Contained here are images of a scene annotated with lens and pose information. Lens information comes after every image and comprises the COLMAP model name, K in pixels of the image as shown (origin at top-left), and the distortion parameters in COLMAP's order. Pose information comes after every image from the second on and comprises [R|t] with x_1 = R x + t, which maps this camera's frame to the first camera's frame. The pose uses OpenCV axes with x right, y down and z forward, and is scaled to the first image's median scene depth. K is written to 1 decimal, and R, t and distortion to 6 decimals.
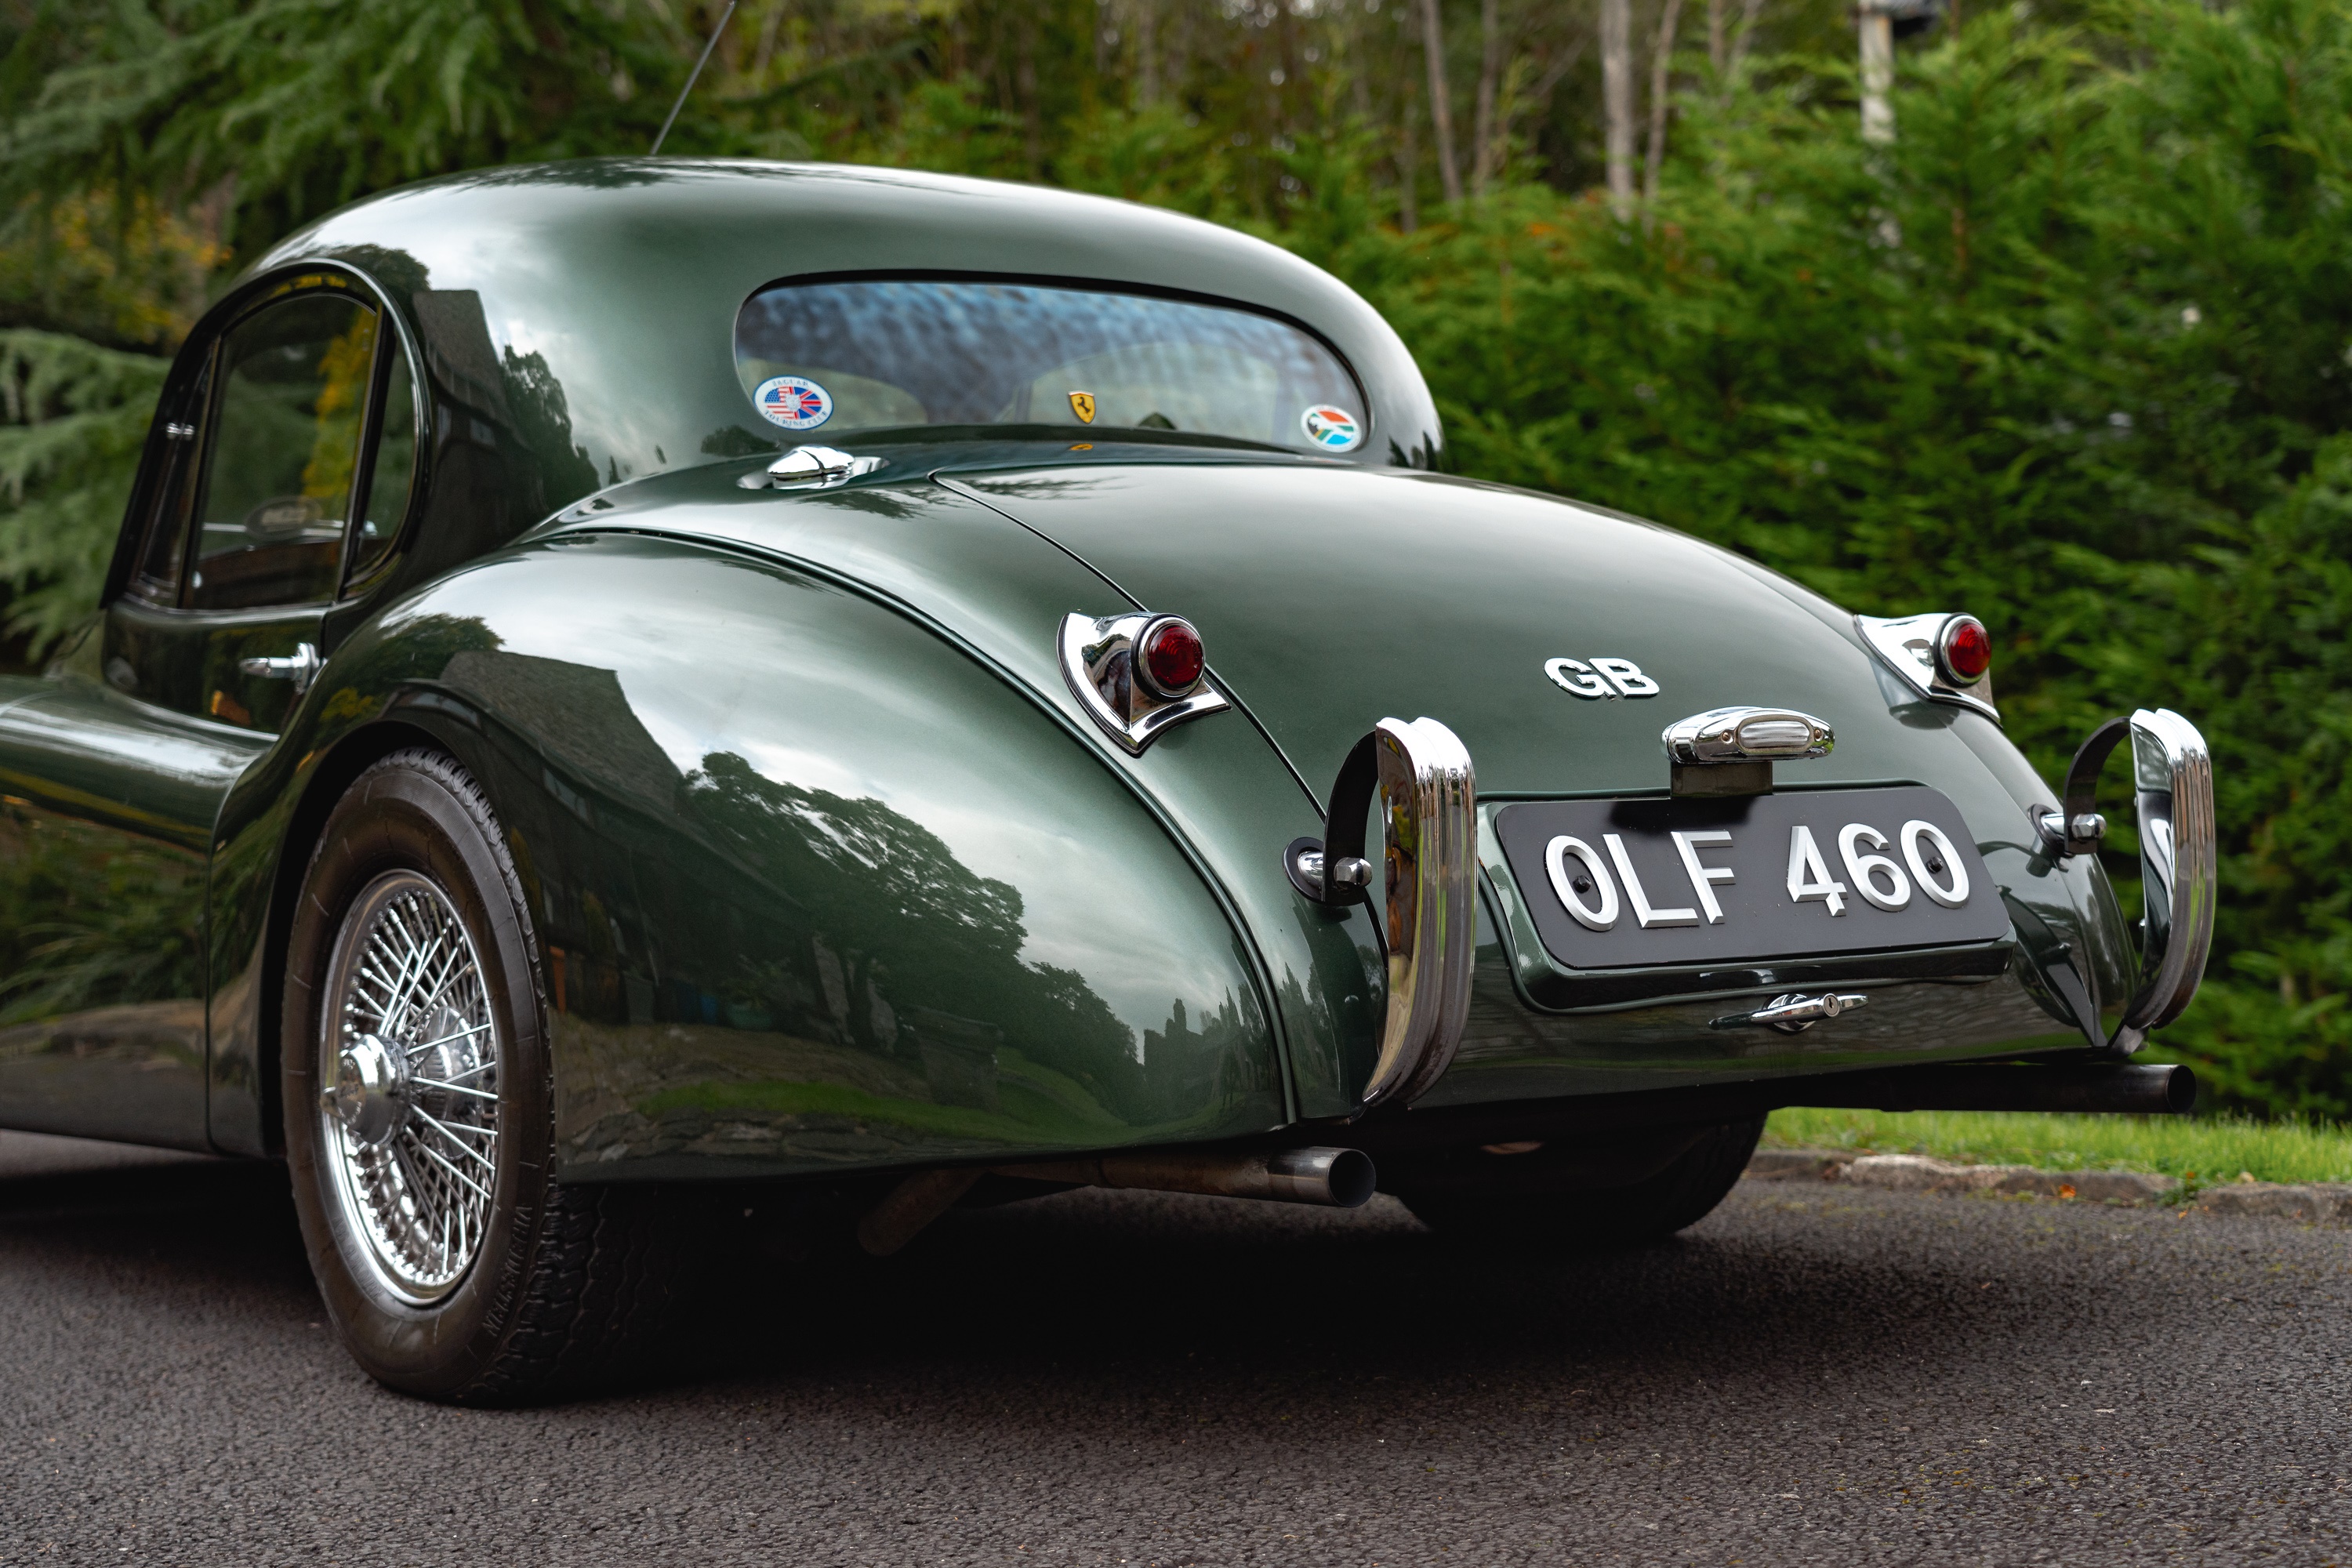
lens RADIAL K [[3618.0, 0, 1176.0], [0, 3618.0, 784.0], [0, 0, 1]] dist [0.035493, 0.052765]
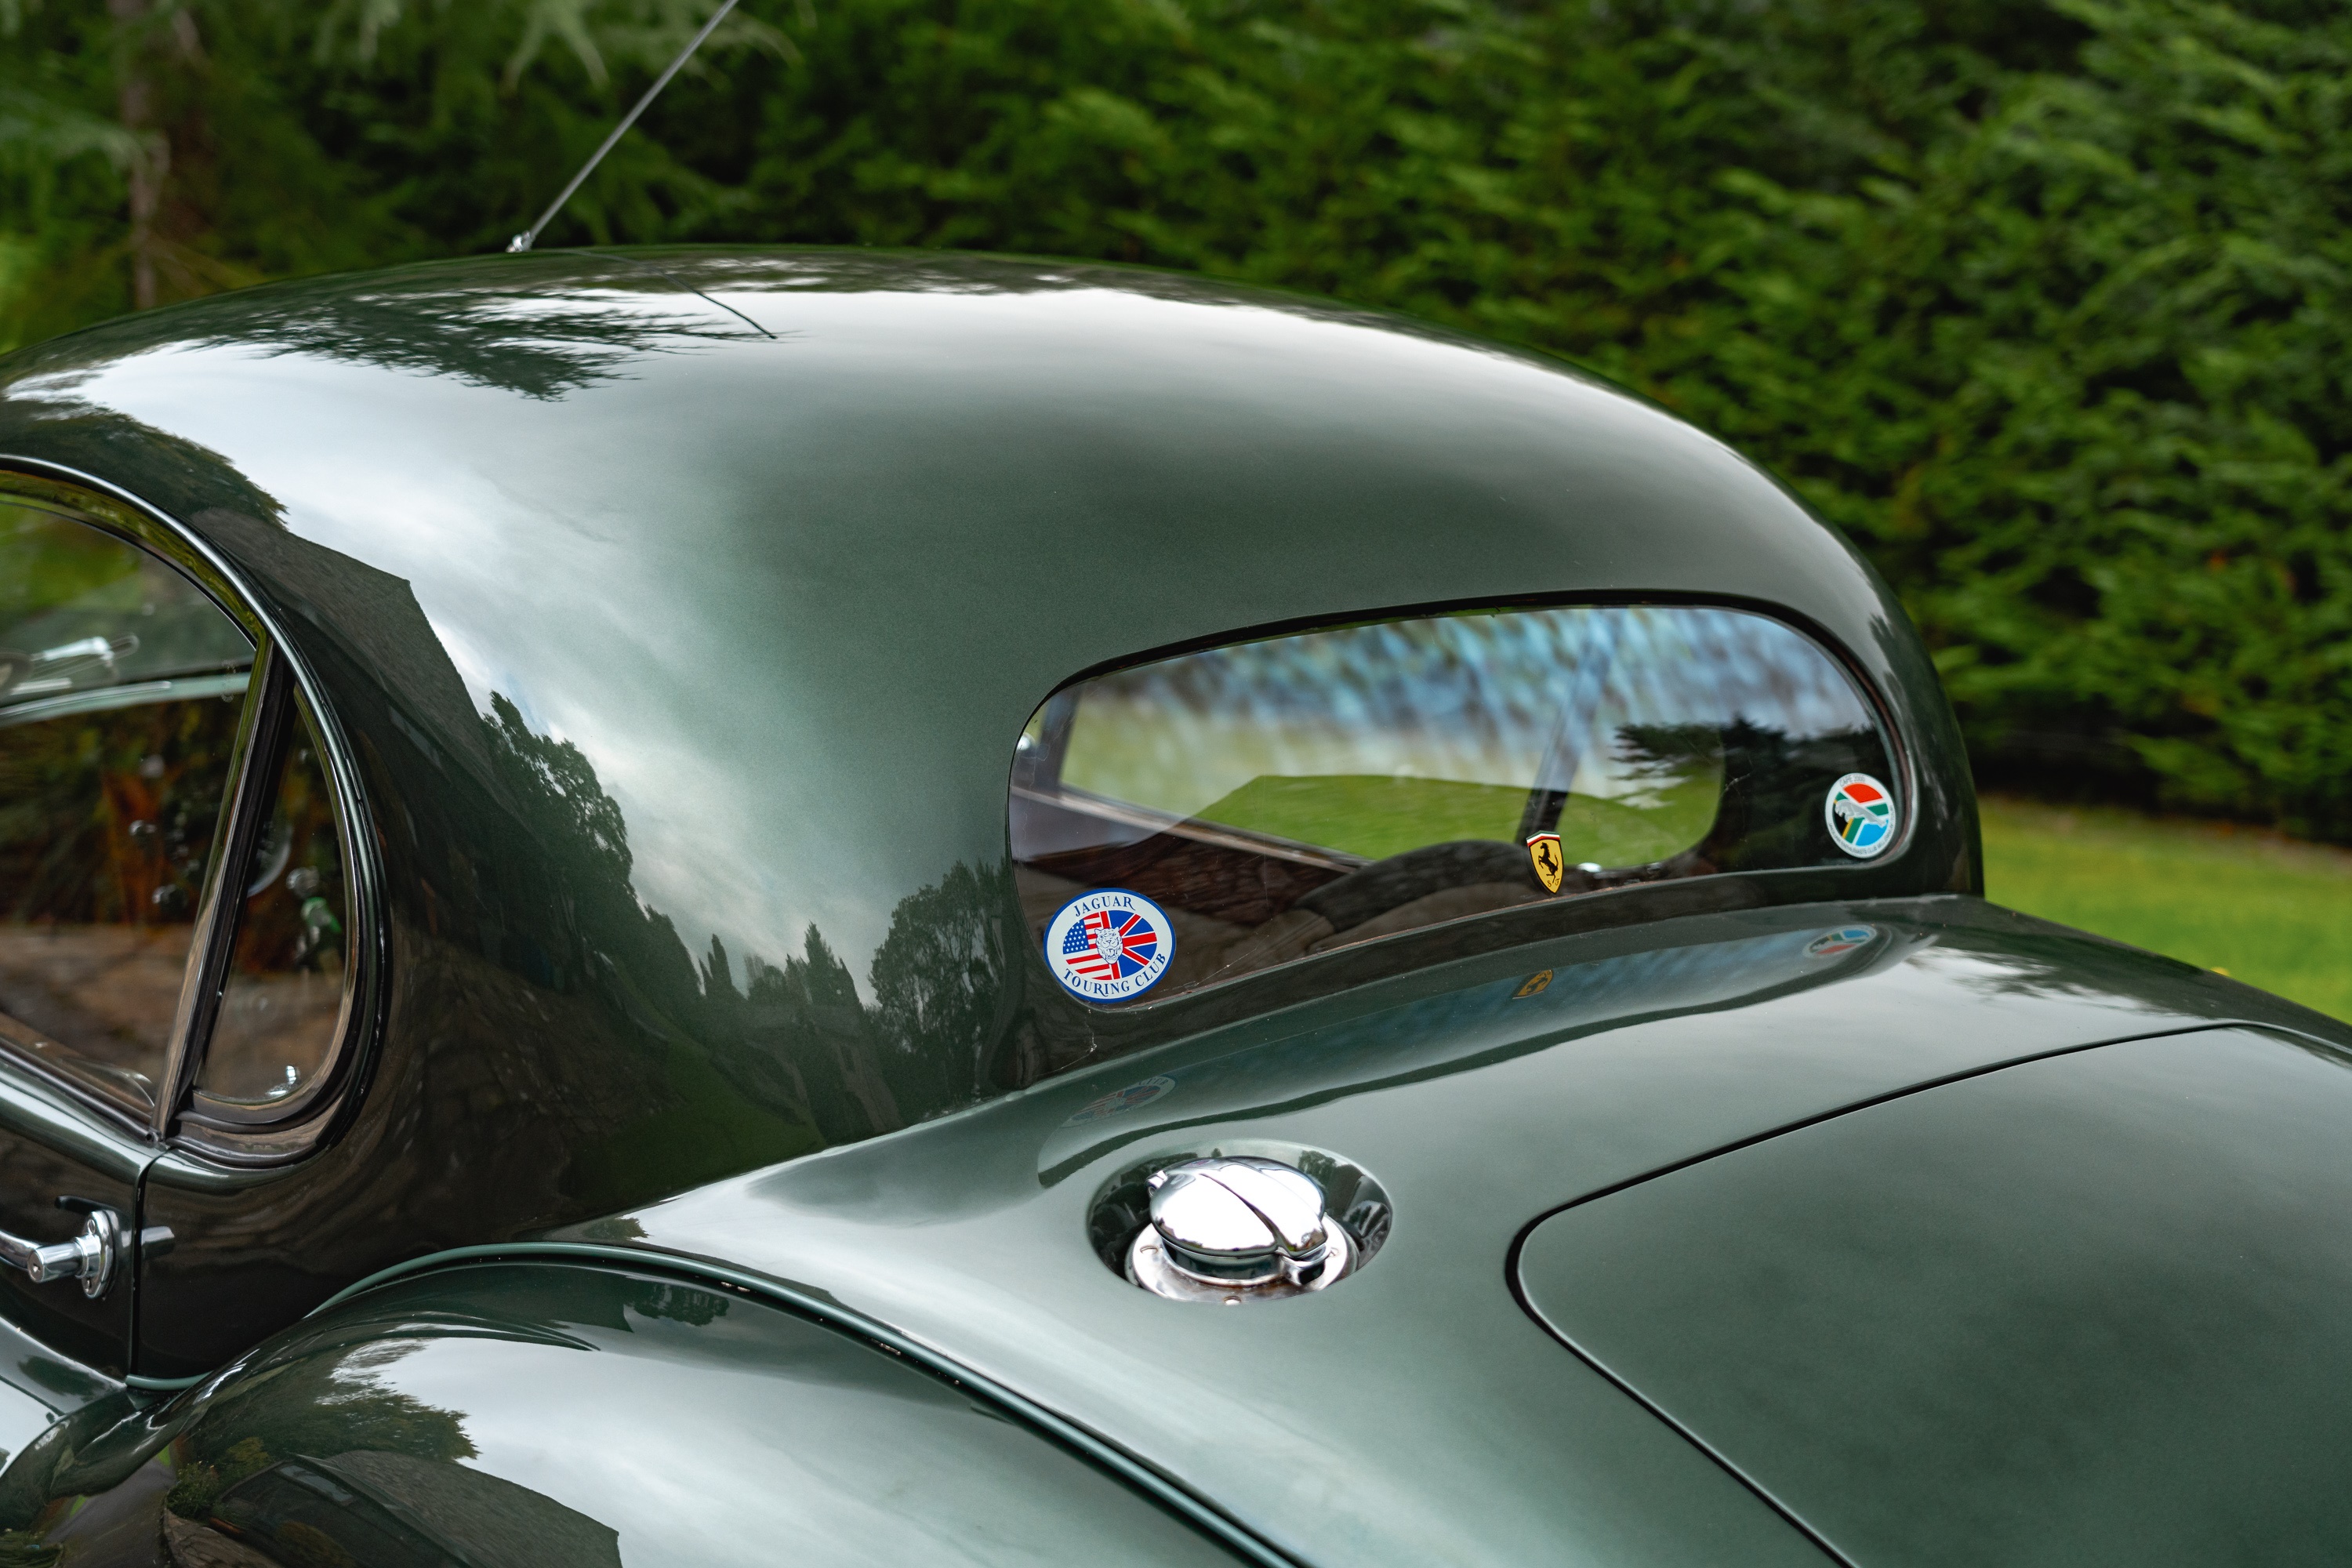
lens RADIAL K [[3466.3, 0, 1176.0], [0, 3466.3, 784.0], [0, 0, 1]] dist [0.021996, 0.001398]
pose [[0.988139, 0.028131, 0.150963, -0.034460], [-0.051915, 0.986391, 0.156004, -0.041357], [-0.144520, -0.161991, 0.976152, 0.101393]]
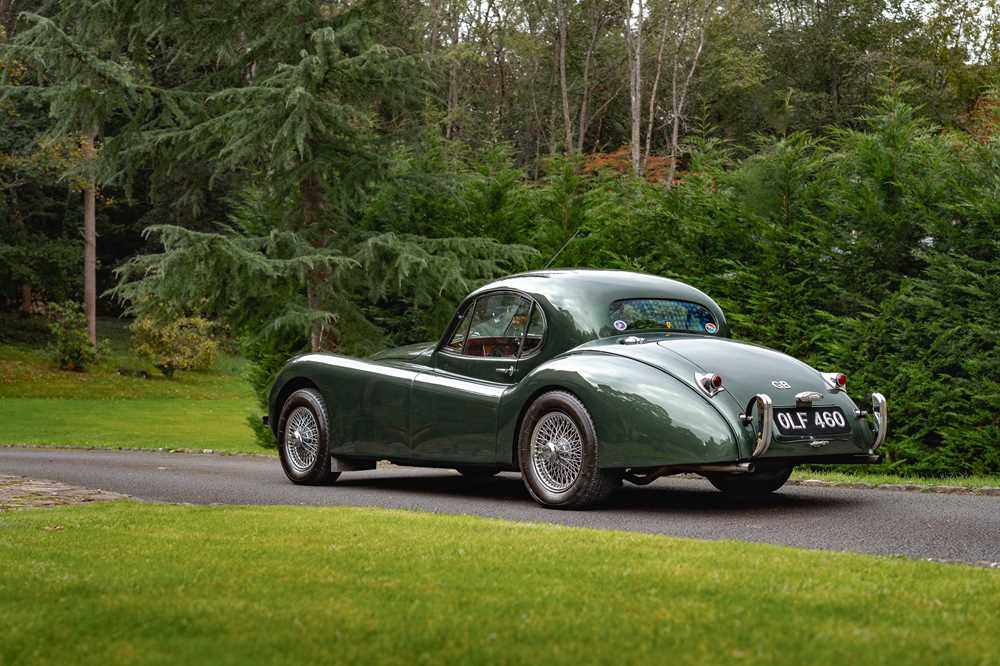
lens RADIAL K [[1473.8, 0, 500.0], [0, 1473.8, 333.0], [0, 0, 1]] dist [0.021996, 0.001398]
pose [[0.998696, 0.029163, 0.041907, -0.075383], [-0.028107, 0.999278, -0.025570, -0.006998], [-0.042623, 0.024358, 0.998794, -0.231430]]
